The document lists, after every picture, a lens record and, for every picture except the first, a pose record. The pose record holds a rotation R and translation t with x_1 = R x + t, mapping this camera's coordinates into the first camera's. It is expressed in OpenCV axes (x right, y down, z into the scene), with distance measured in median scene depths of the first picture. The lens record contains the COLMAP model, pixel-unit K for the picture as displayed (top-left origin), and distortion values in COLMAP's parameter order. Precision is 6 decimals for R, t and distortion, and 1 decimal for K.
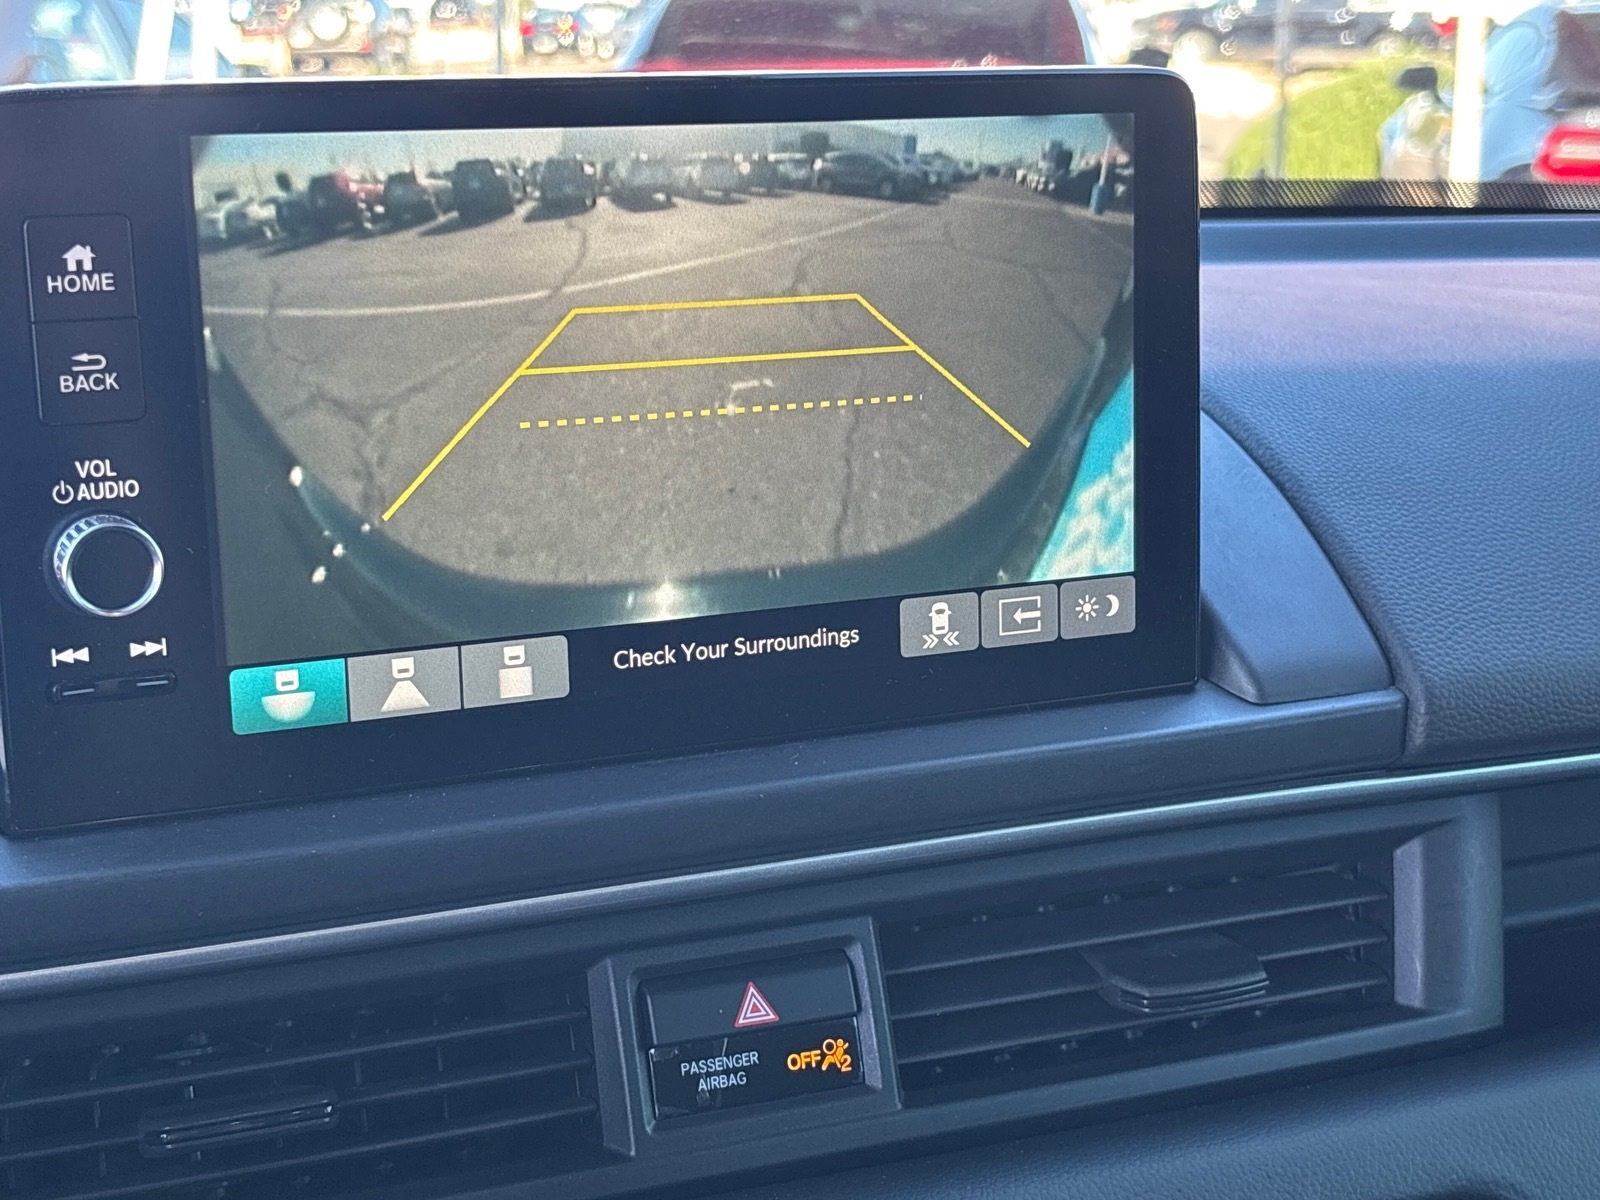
lens RADIAL K [[2615.6, 0, 800.2], [0, 2615.6, 601.2], [0, 0, 1]] dist [0.167665, -0.063930]
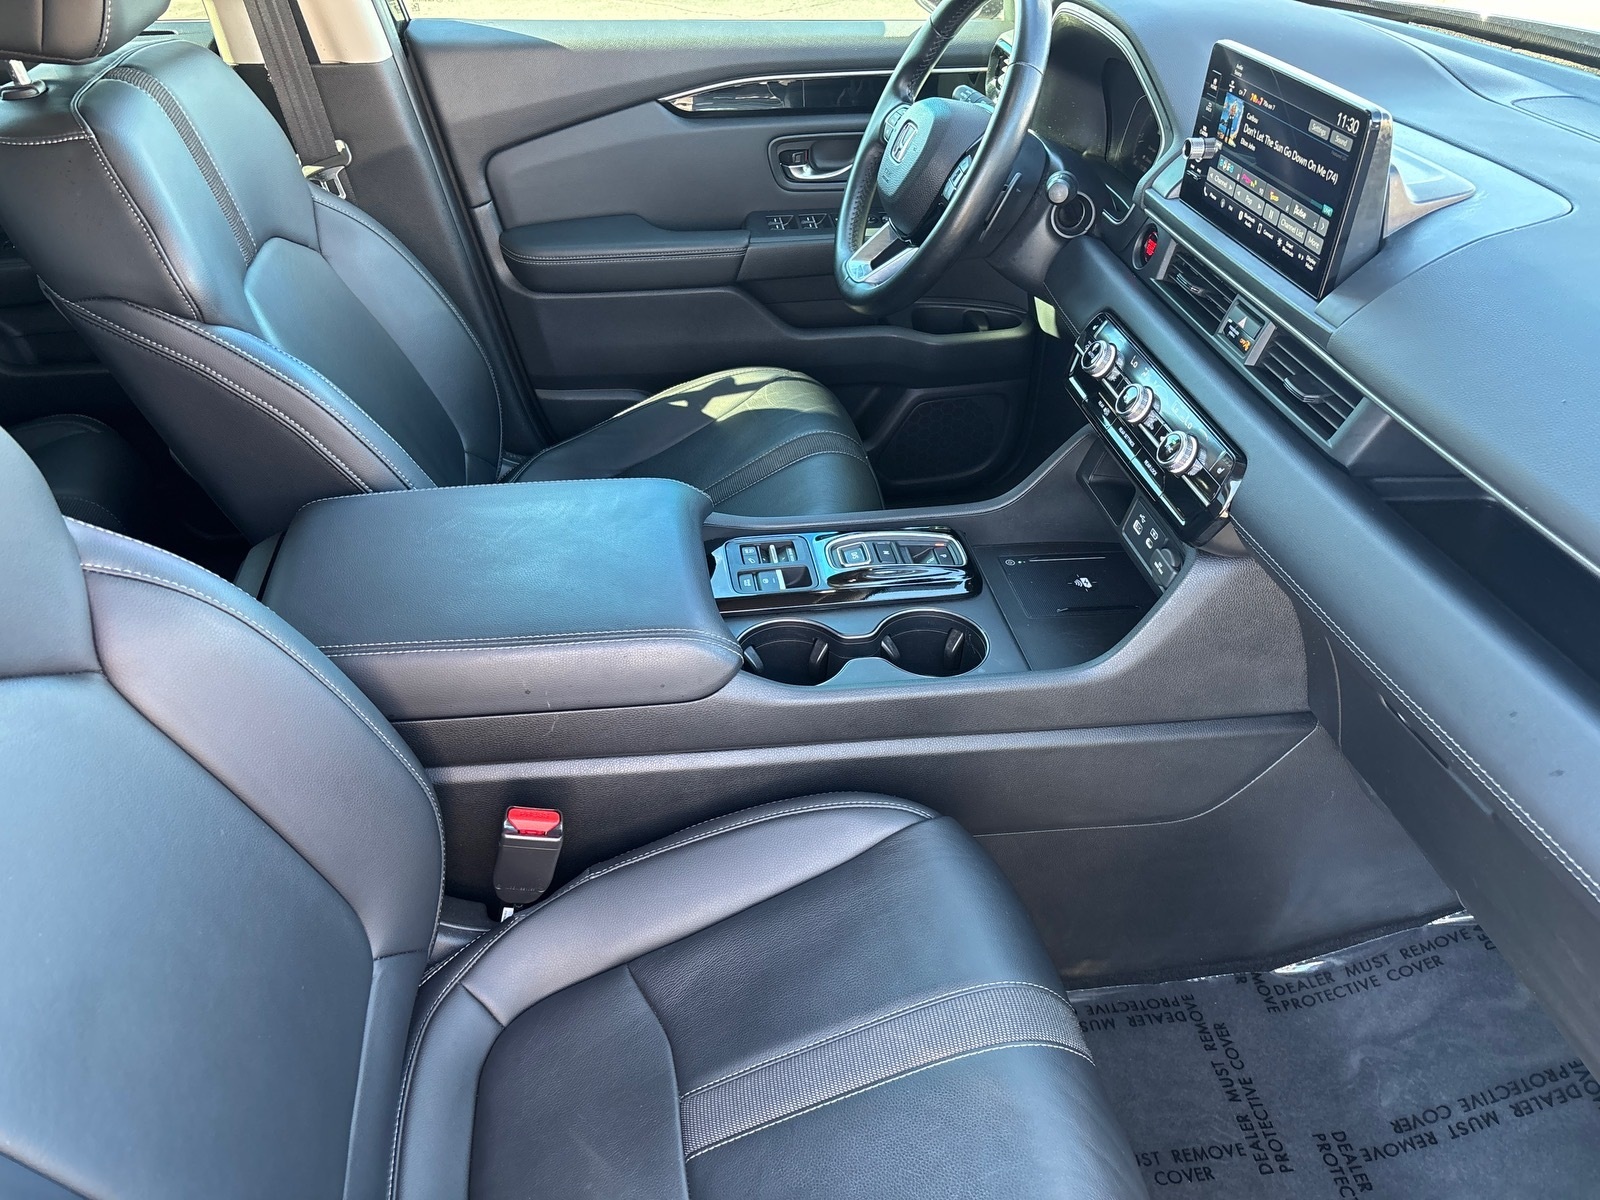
lens RADIAL K [[1203.0, 0, 785.0], [0, 1203.0, 613.4], [0, 0, 1]] dist [0.024025, 0.006611]
pose [[-0.250793, 0.574285, -0.779294, 1.839262], [-0.216265, 0.751438, 0.623355, -0.509206], [0.943574, 0.324867, -0.064258, 0.597337]]
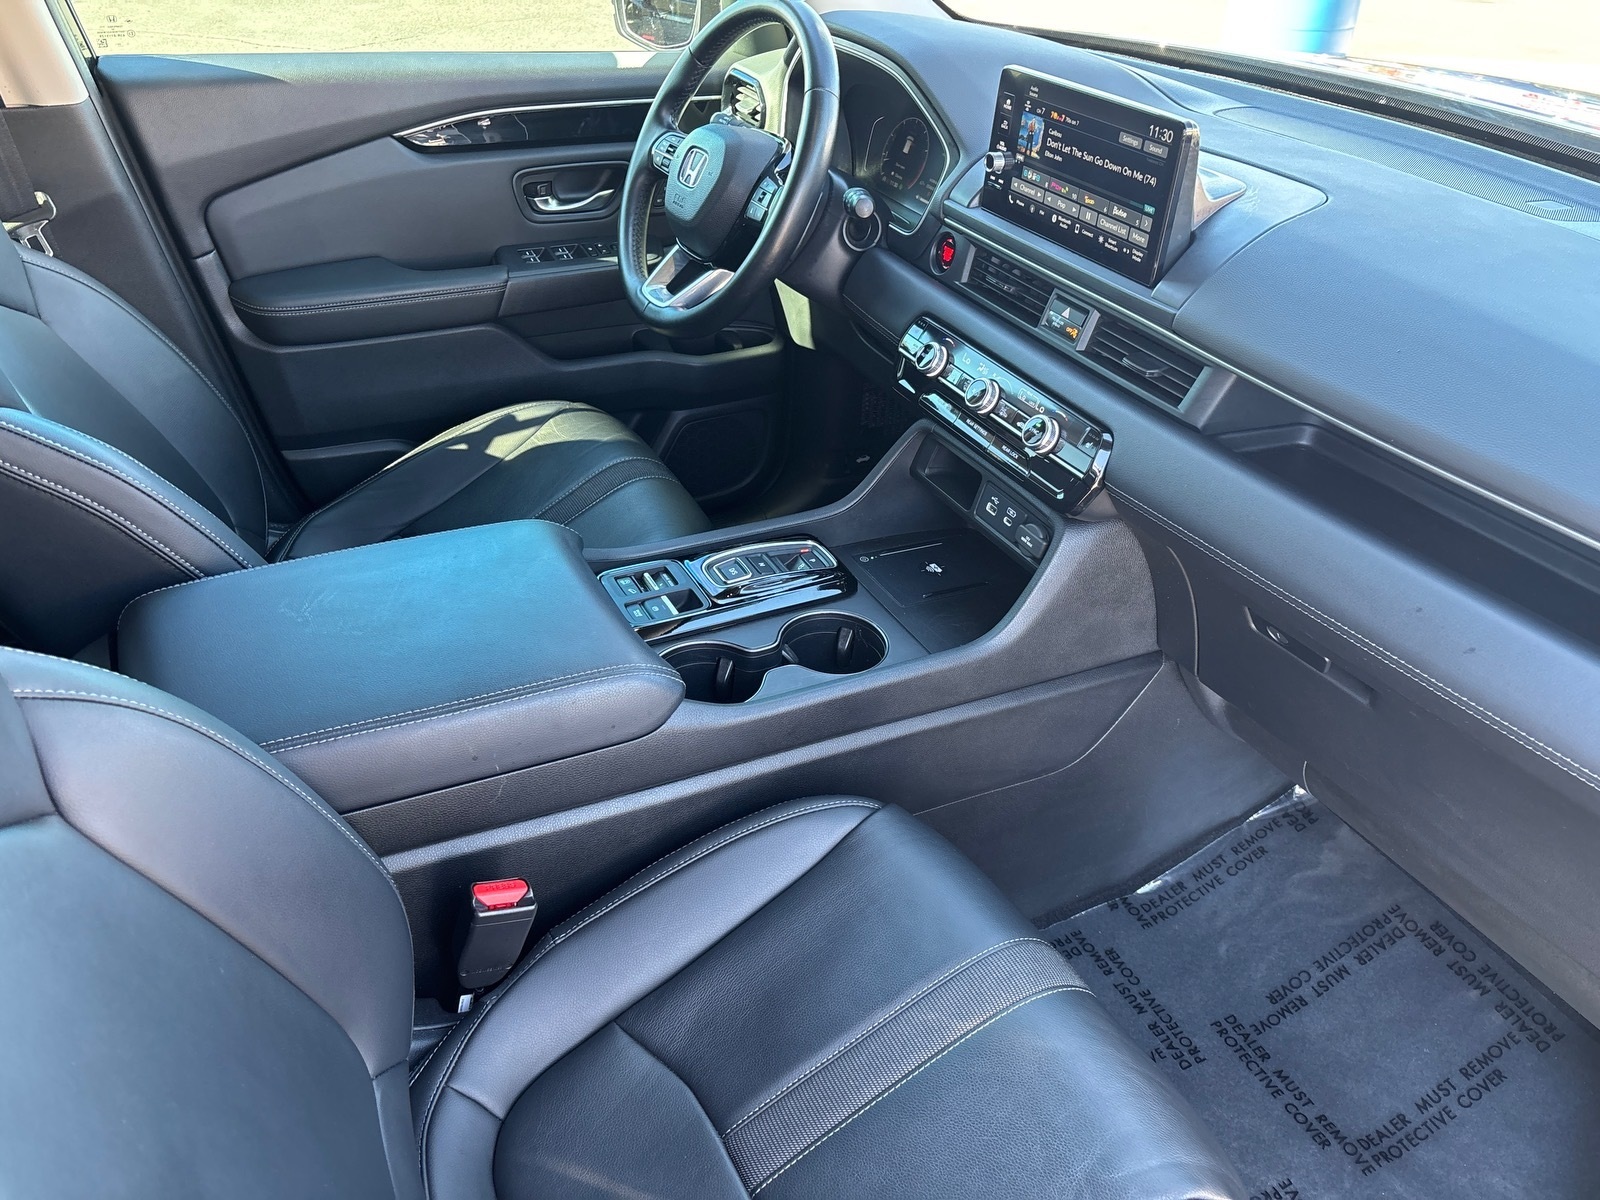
lens RADIAL K [[1211.0, 0, 800.0], [0, 1211.0, 600.0], [0, 0, 1]] dist [0.017503, -0.000926]
pose [[0.081021, 0.560580, -0.824127, 1.907742], [-0.269960, 0.808282, 0.523261, -0.407333], [0.959457, 0.180086, 0.216822, 0.201428]]
